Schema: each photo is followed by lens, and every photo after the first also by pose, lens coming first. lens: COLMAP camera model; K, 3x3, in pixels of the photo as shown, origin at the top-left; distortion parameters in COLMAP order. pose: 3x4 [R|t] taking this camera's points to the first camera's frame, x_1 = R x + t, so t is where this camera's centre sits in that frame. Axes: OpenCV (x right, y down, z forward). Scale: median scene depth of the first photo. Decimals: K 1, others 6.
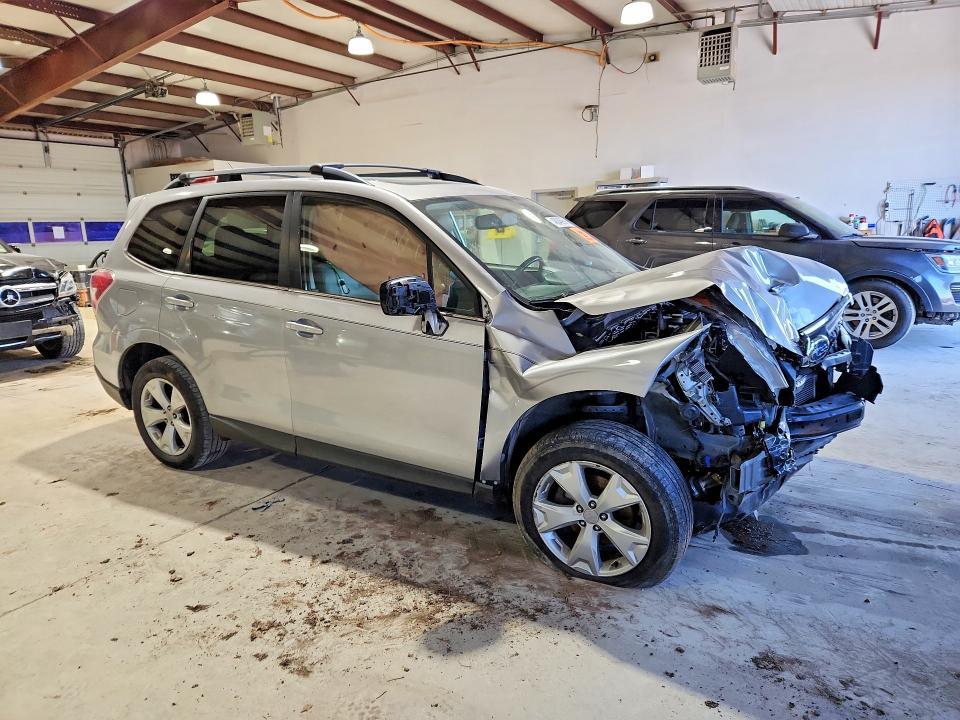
lens RADIAL K [[623.6, 0, 480.0], [0, 623.6, 360.0], [0, 0, 1]] dist [0.064606, -0.057499]
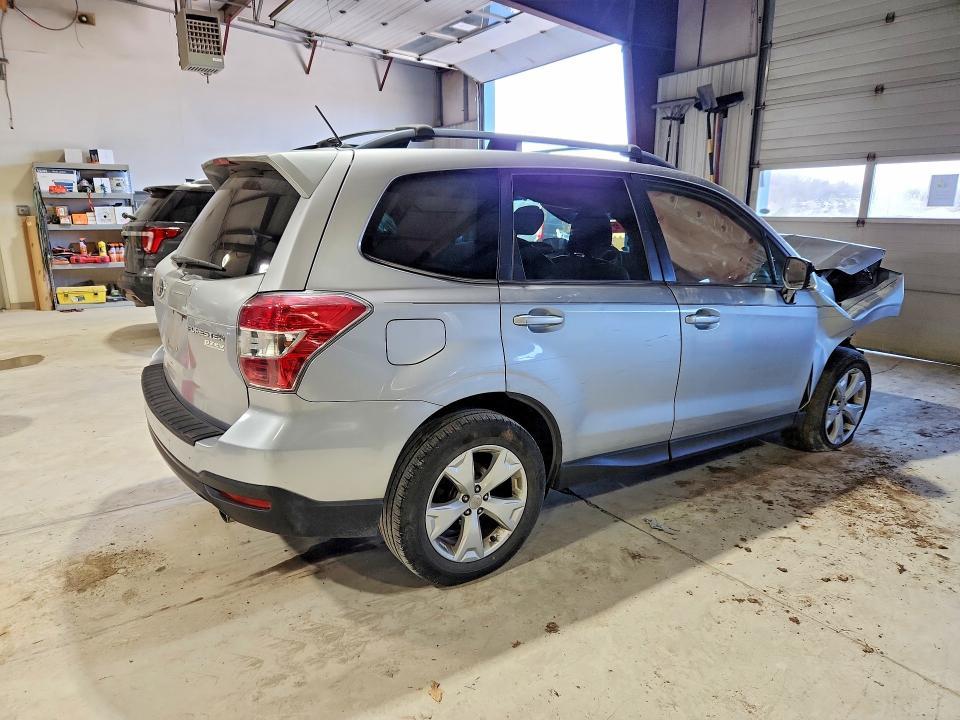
lens RADIAL K [[668.6, 0, 469.3], [0, 668.6, 358.9], [0, 0, 1]] dist [0.070481, -0.073823]
pose [[0.434984, -0.164868, 0.885216, -1.306711], [0.190020, 0.977762, 0.088731, -0.129856], [-0.880160, 0.129612, 0.456640, 0.841451]]
